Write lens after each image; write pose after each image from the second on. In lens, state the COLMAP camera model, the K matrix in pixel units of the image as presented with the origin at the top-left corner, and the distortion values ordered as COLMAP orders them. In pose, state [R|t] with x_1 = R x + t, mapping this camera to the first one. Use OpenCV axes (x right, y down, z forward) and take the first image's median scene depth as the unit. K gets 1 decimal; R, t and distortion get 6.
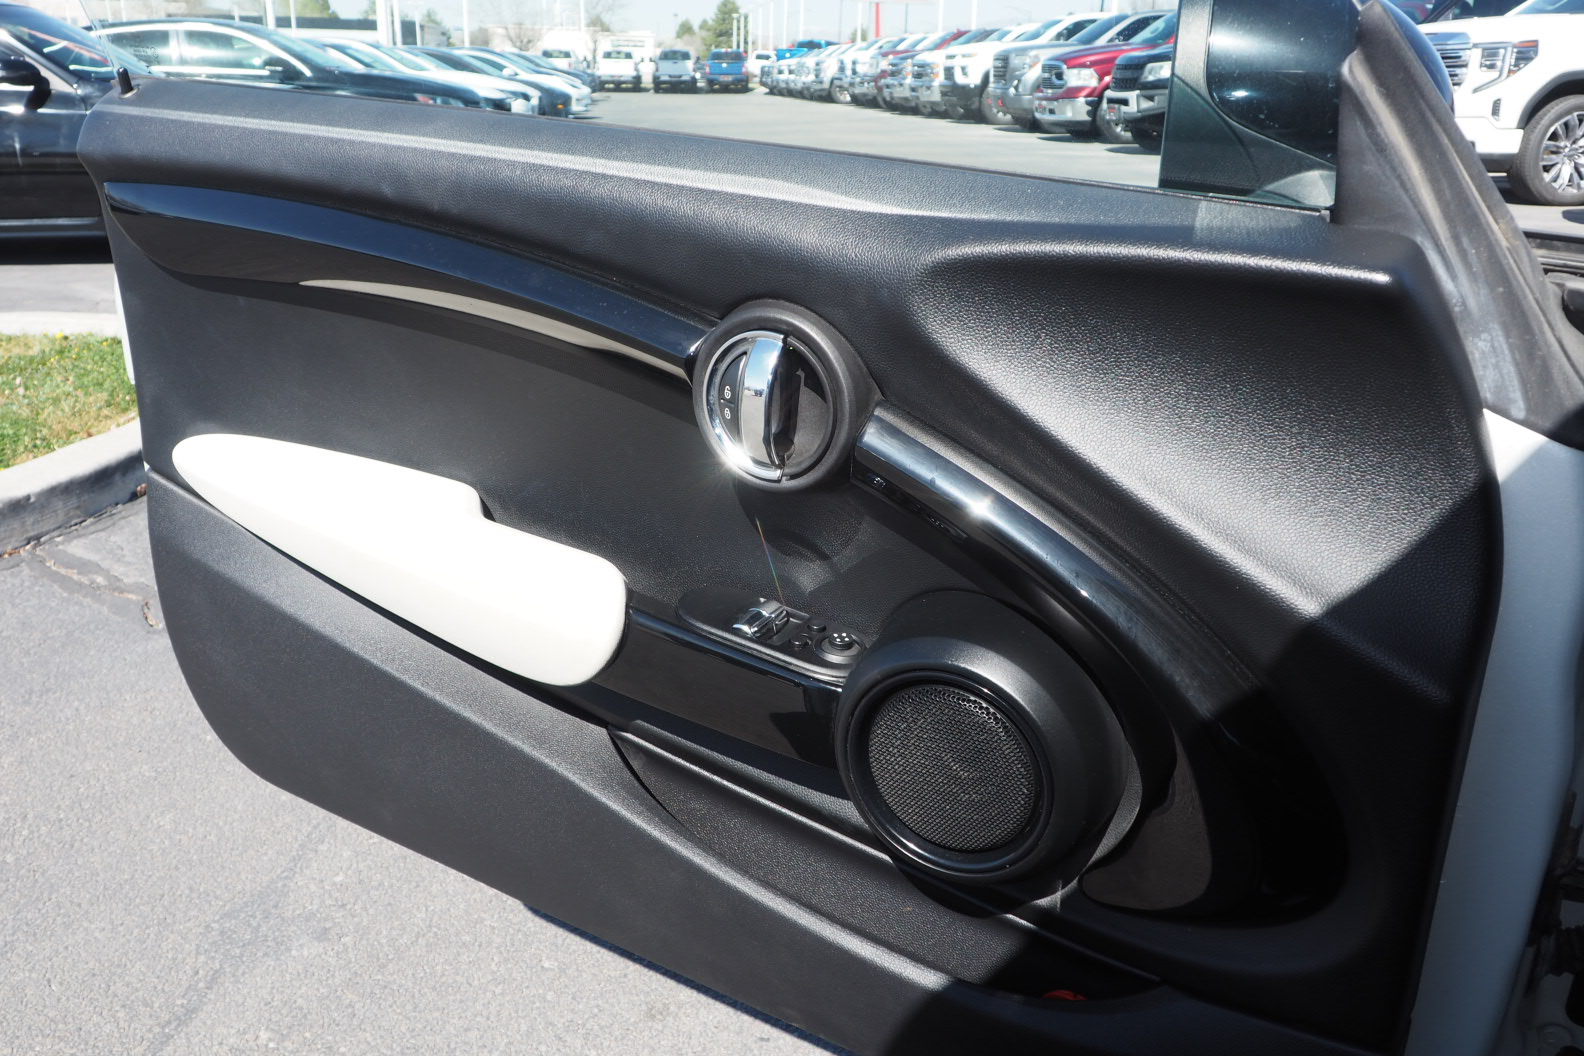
lens RADIAL K [[1192.8, 0, 786.3], [0, 1192.8, 519.1], [0, 0, 1]] dist [-0.019411, -0.001989]
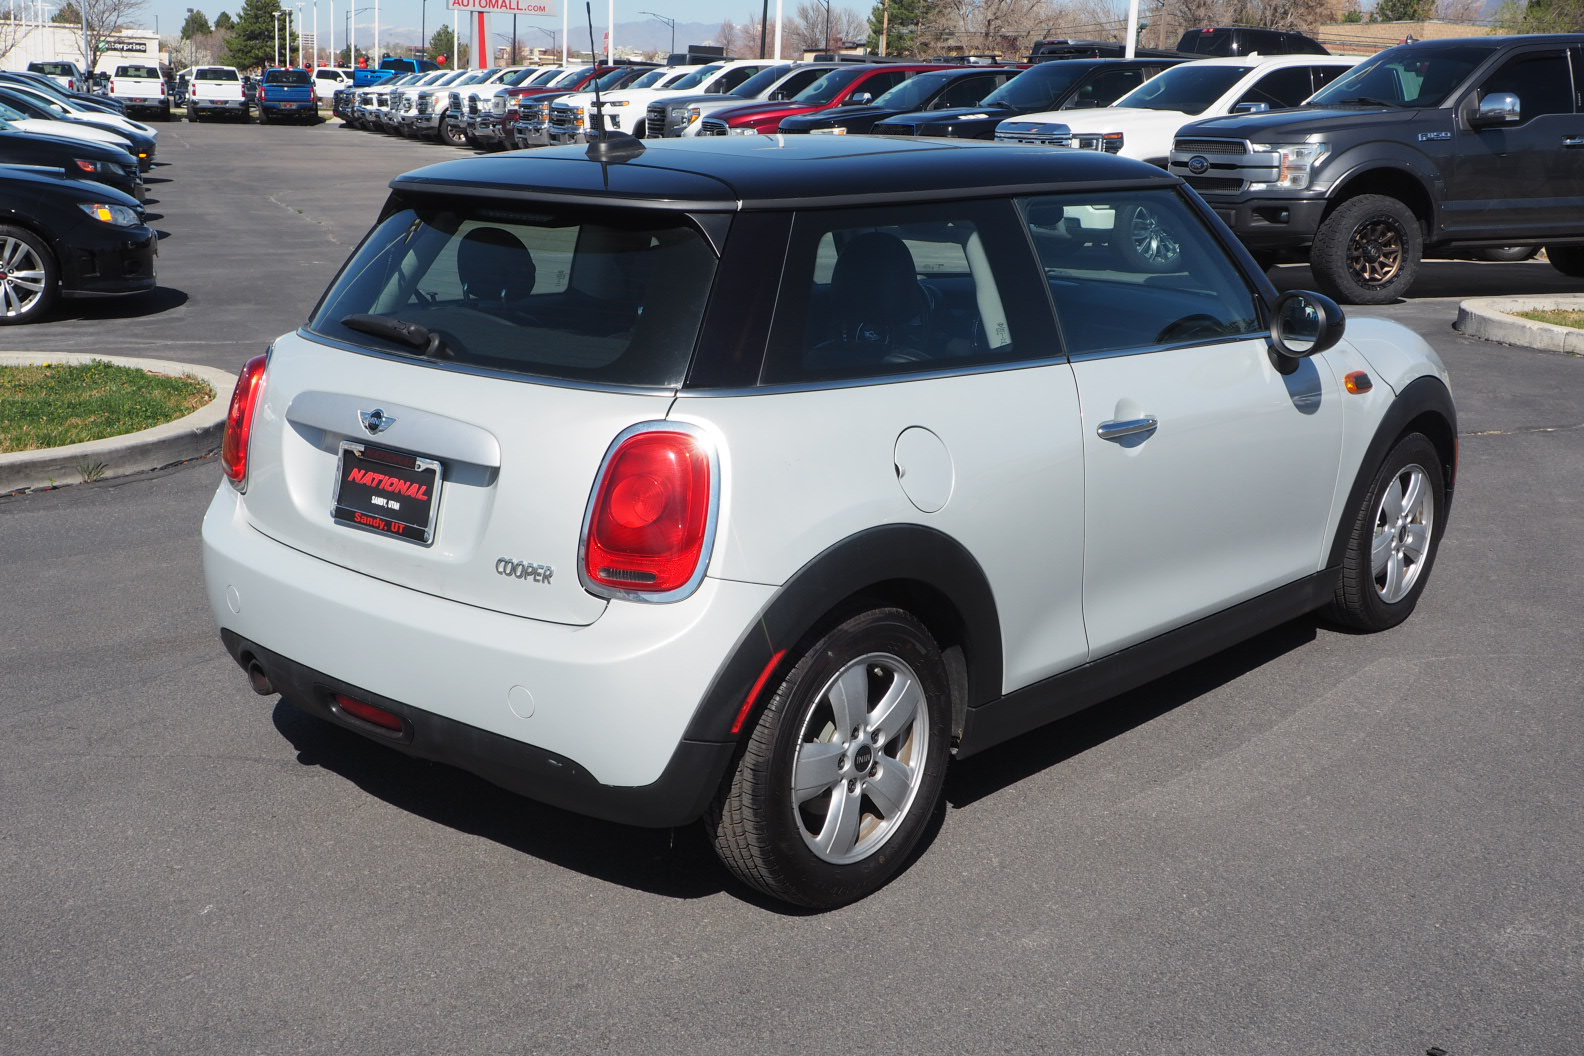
lens RADIAL K [[1728.5, 0, 779.2], [0, 1728.5, 540.1], [0, 0, 1]] dist [-0.022464, 0.000000]
pose [[0.968122, -0.037909, 0.247595, -0.055126], [0.062500, 0.993774, -0.092229, 0.052409], [-0.242557, 0.104764, 0.964464, -0.209714]]
